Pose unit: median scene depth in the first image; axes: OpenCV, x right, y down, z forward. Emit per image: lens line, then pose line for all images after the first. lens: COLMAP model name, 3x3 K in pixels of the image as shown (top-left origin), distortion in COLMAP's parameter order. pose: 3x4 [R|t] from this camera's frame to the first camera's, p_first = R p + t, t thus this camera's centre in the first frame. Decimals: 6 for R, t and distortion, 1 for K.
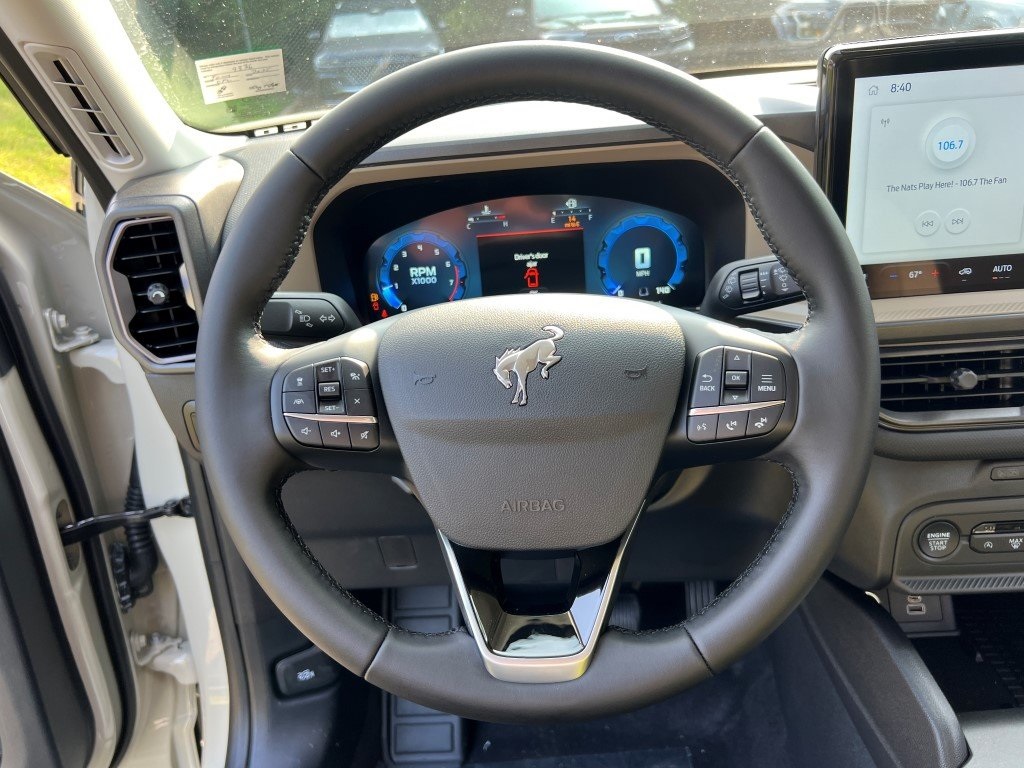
lens RADIAL K [[754.8, 0, 512.0], [0, 754.8, 384.0], [0, 0, 1]] dist [0.015102, -0.004018]
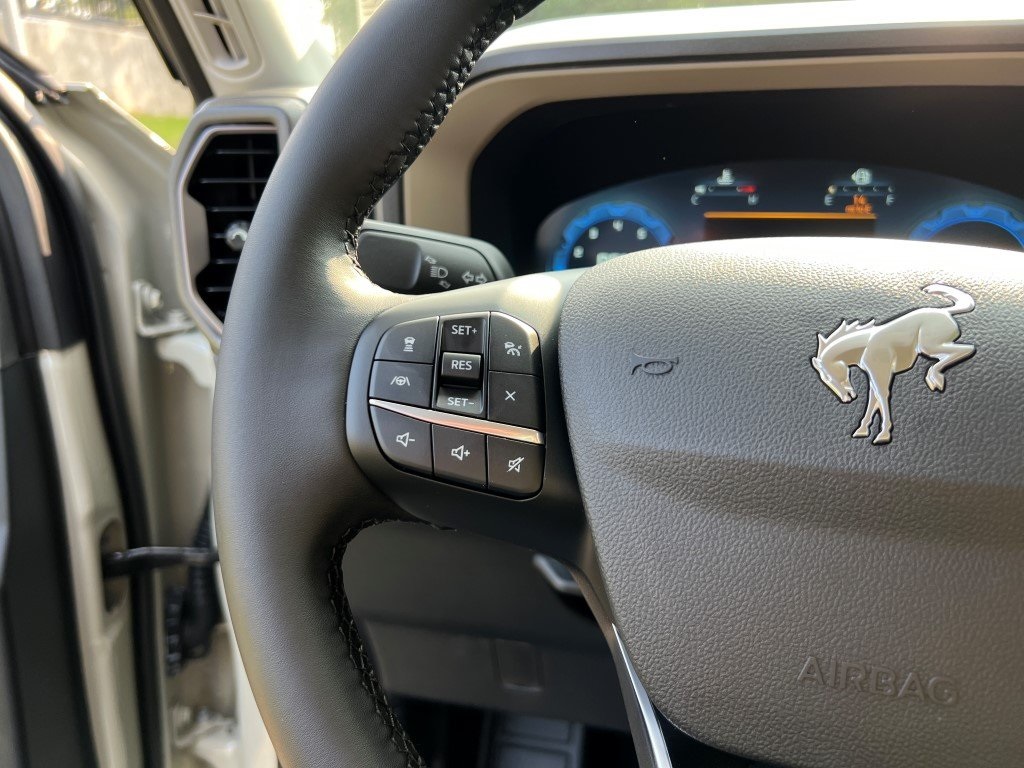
lens RADIAL K [[754.8, 0, 512.0], [0, 754.8, 384.0], [0, 0, 1]] dist [0.015102, -0.004018]
pose [[0.976745, 0.119746, -0.177849, -0.110348], [-0.139548, 0.984810, -0.103321, 0.064010], [0.162775, 0.125737, 0.978619, 0.482280]]
